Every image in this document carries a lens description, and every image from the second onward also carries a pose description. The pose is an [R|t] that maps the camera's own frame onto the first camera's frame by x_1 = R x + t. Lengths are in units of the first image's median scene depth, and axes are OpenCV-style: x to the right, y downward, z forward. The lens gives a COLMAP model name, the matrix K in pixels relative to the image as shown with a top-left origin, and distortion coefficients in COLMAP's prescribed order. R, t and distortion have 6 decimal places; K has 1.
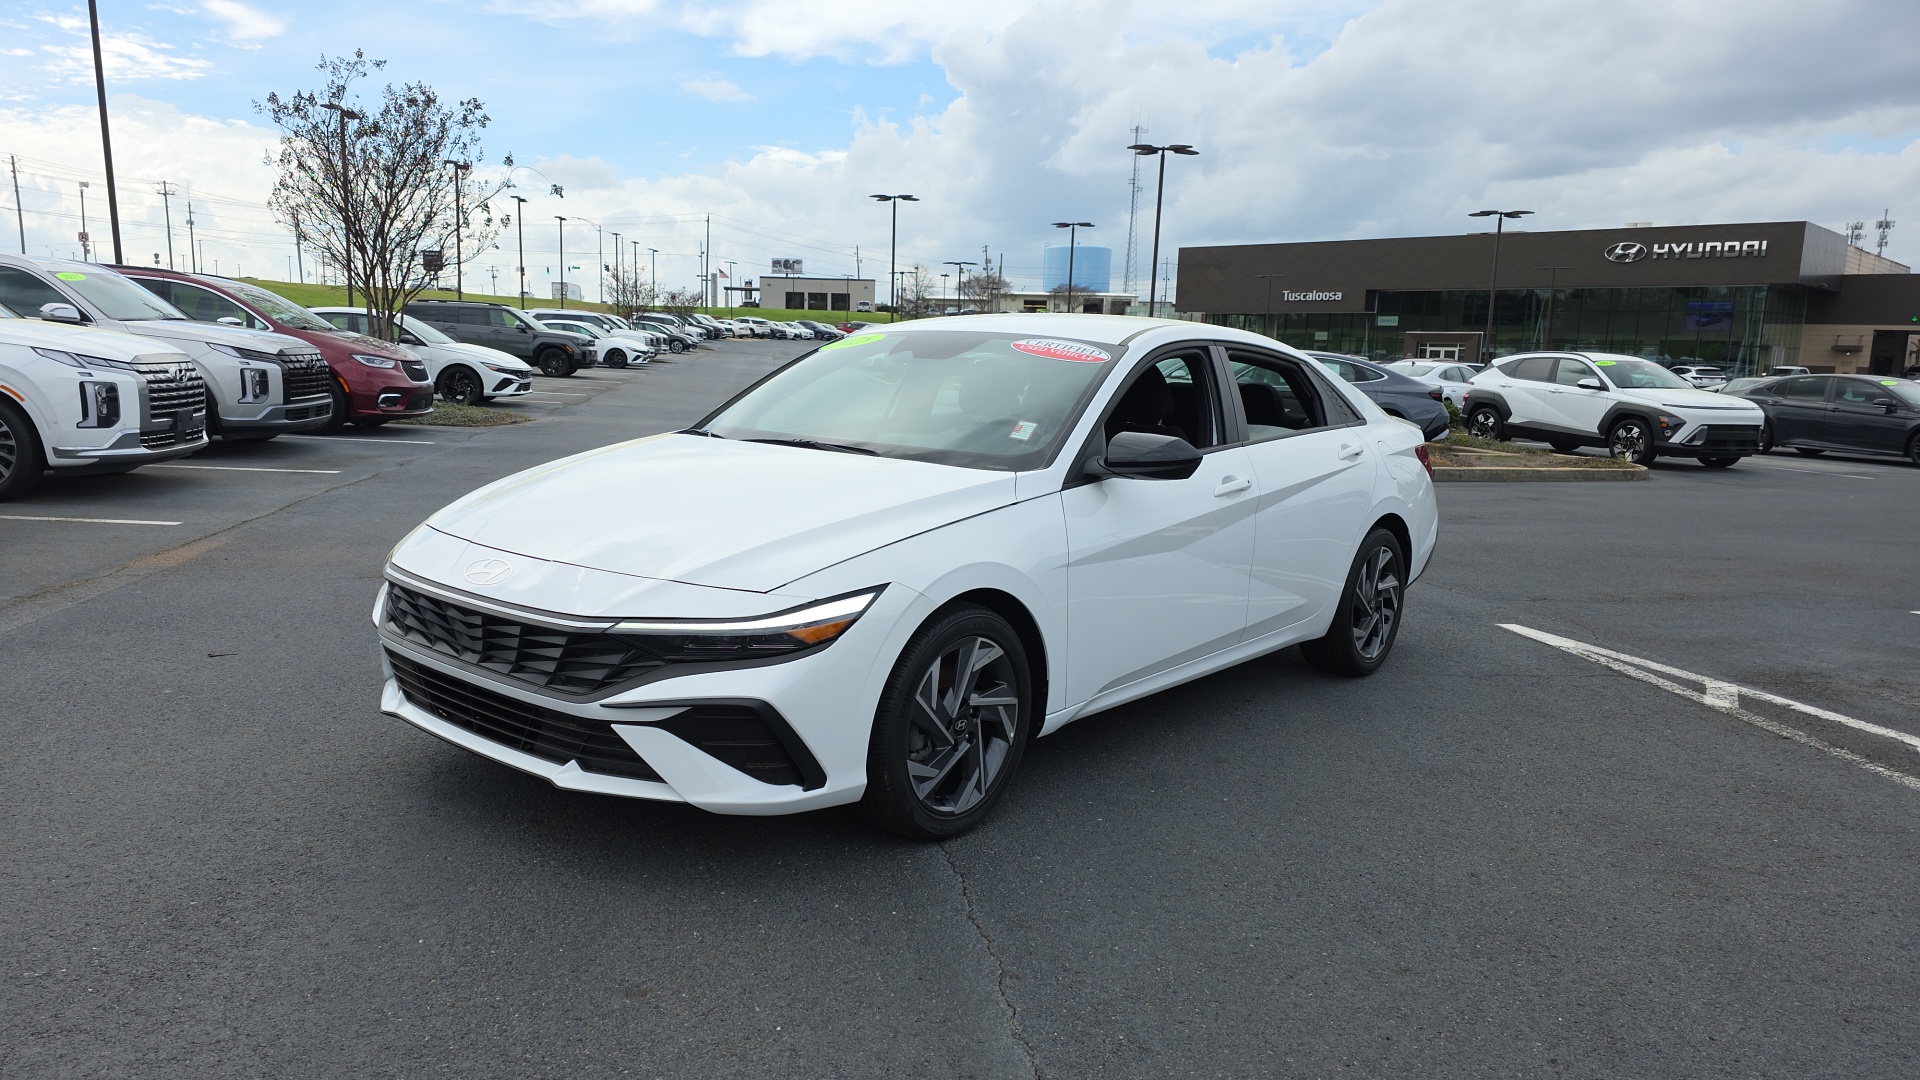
lens RADIAL K [[1350.5, 0, 891.6], [0, 1350.5, 587.1], [0, 0, 1]] dist [0.071191, -0.072083]
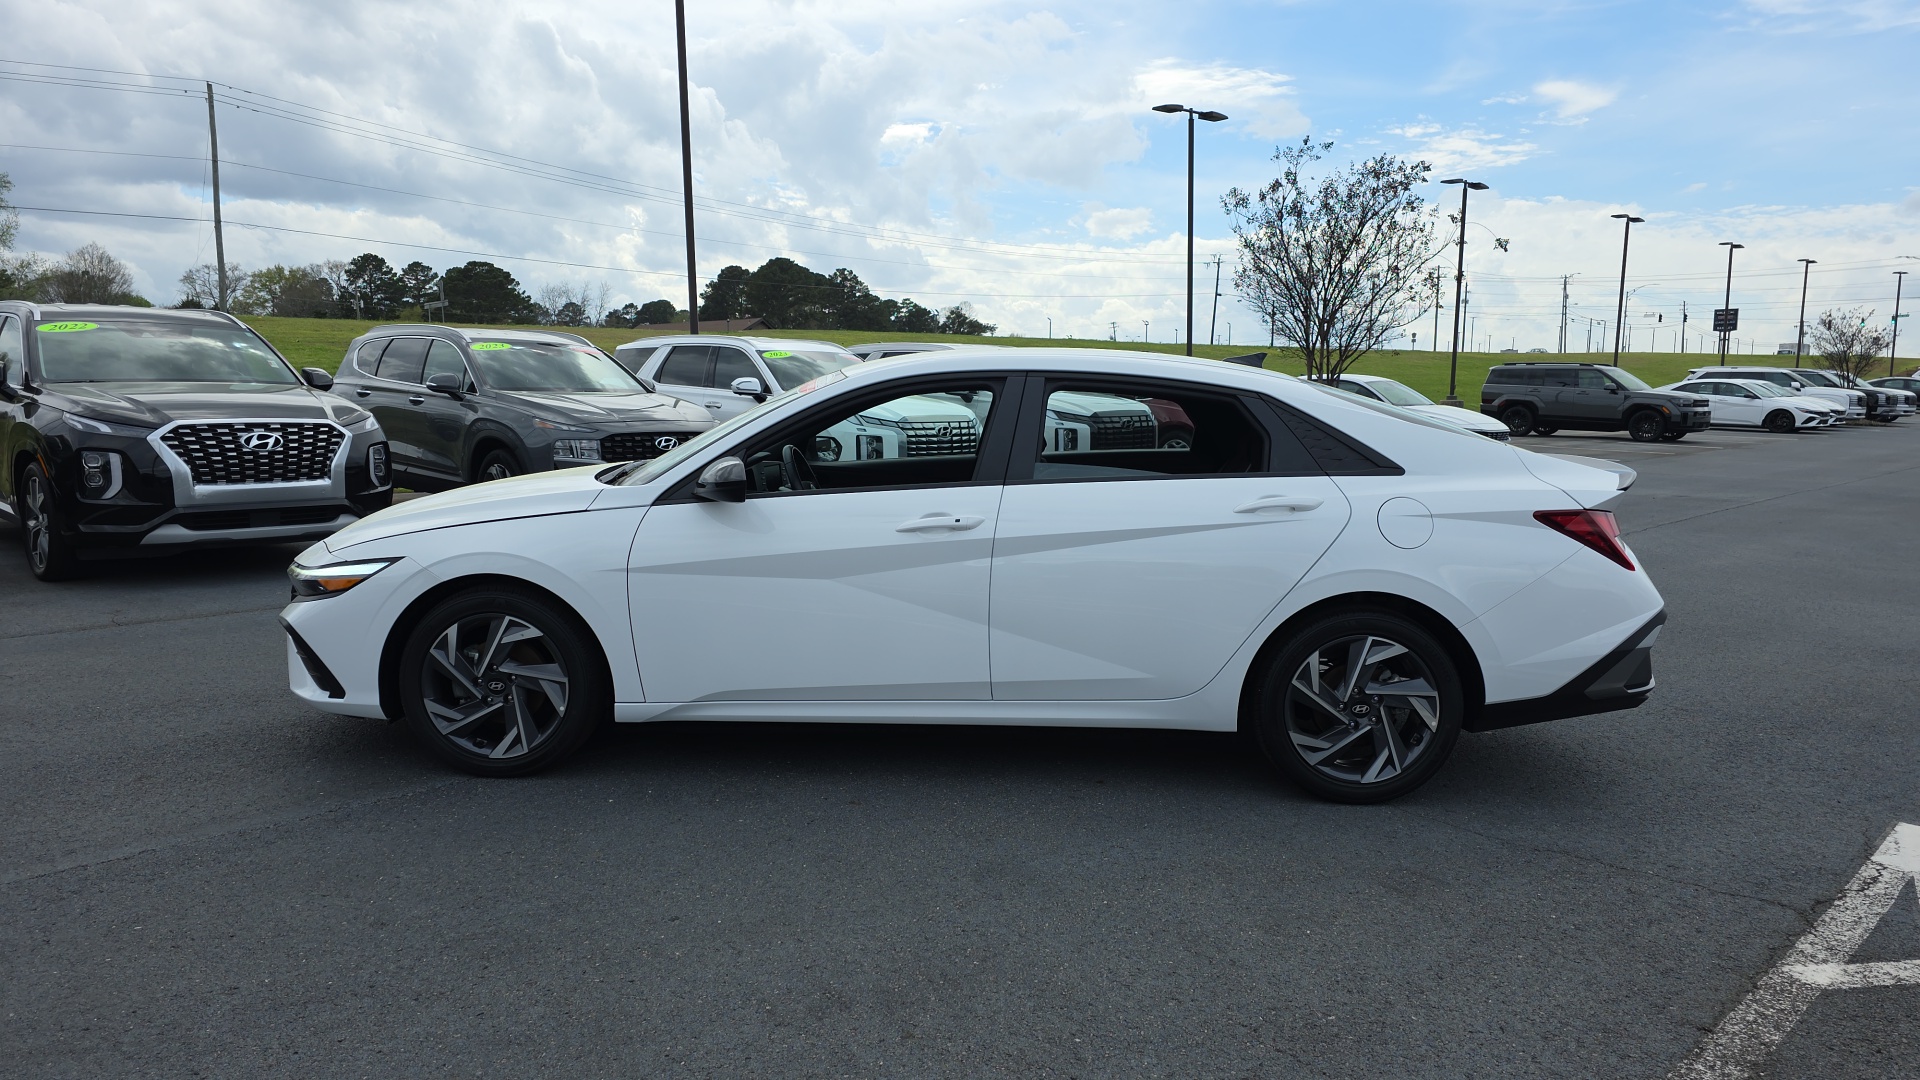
lens RADIAL K [[1350.5, 0, 891.6], [0, 1350.5, 587.1], [0, 0, 1]] dist [0.071191, -0.072083]
pose [[0.605255, 0.089121, -0.791027, 0.173914], [-0.130436, 0.991385, 0.011891, -0.006739], [0.785272, 0.095981, 0.611666, 0.073187]]
